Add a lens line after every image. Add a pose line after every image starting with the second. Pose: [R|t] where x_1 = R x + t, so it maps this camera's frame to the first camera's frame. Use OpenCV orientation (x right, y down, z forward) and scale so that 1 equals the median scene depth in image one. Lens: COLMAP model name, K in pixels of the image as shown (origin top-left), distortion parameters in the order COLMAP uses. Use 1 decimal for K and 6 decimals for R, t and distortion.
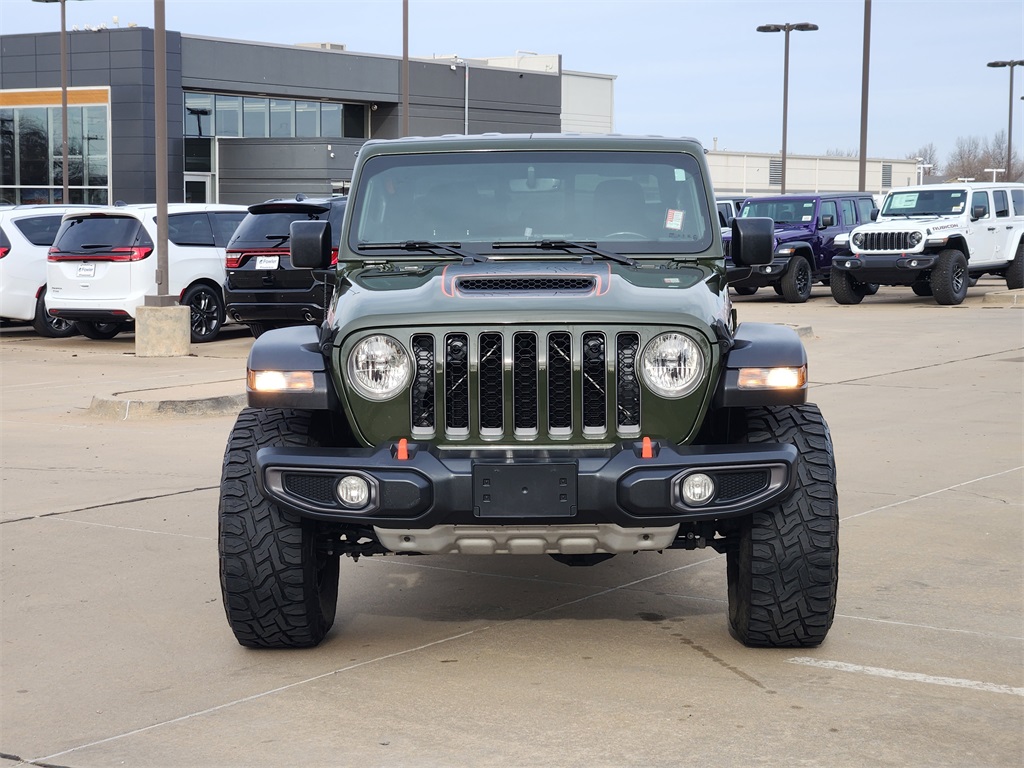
lens RADIAL K [[1854.2, 0, 553.8], [0, 1854.2, 345.2], [0, 0, 1]] dist [-0.483154, 5.536844]
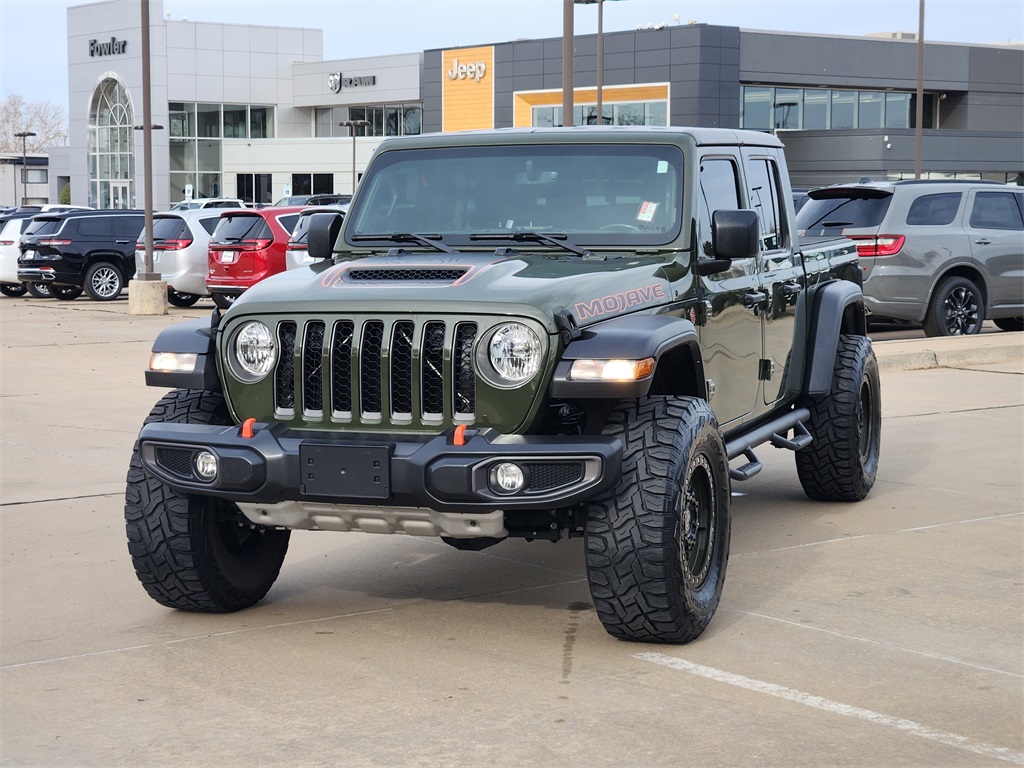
lens RADIAL K [[1854.2, 0, 553.8], [0, 1854.2, 345.2], [0, 0, 1]] dist [-0.483154, 5.536844]
pose [[0.953610, 0.019929, -0.300384, 0.389364], [-0.018551, 0.999800, 0.007439, -0.002726], [0.300473, -0.001521, 0.953789, 0.038054]]
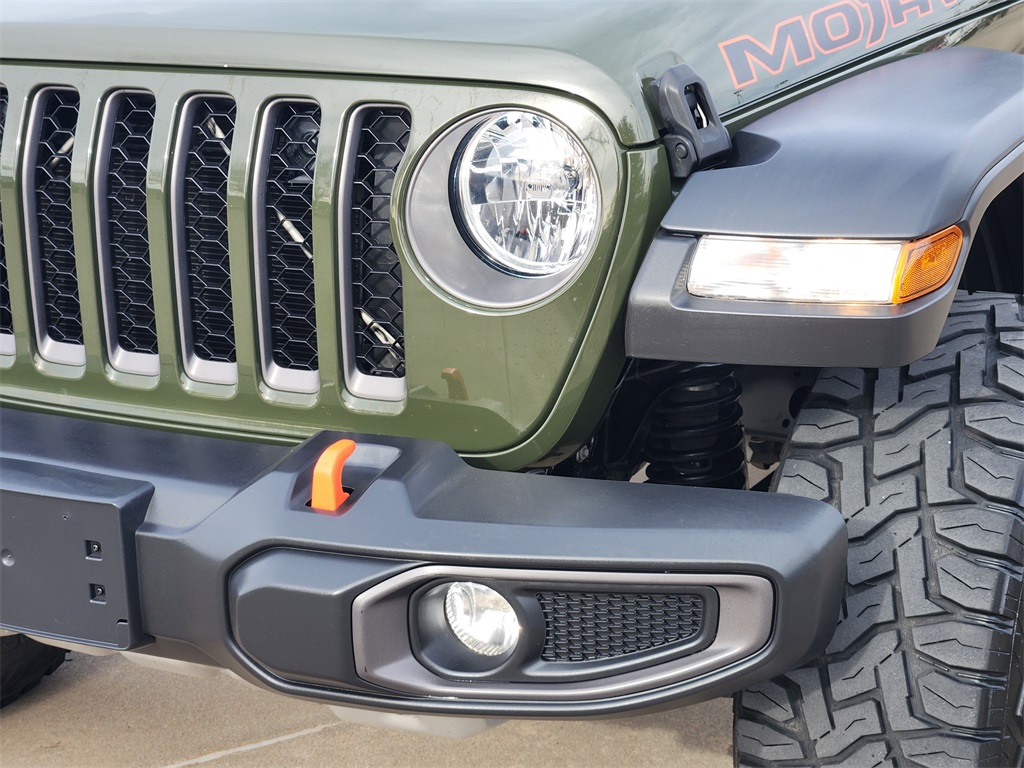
lens RADIAL K [[1854.2, 0, 553.8], [0, 1854.2, 345.2], [0, 0, 1]] dist [-0.483154, 5.536844]
pose [[0.893529, 0.102427, -0.437166, 0.214728], [-0.006129, 0.976324, 0.216225, -0.035917], [0.448963, -0.190524, 0.873002, 0.710823]]
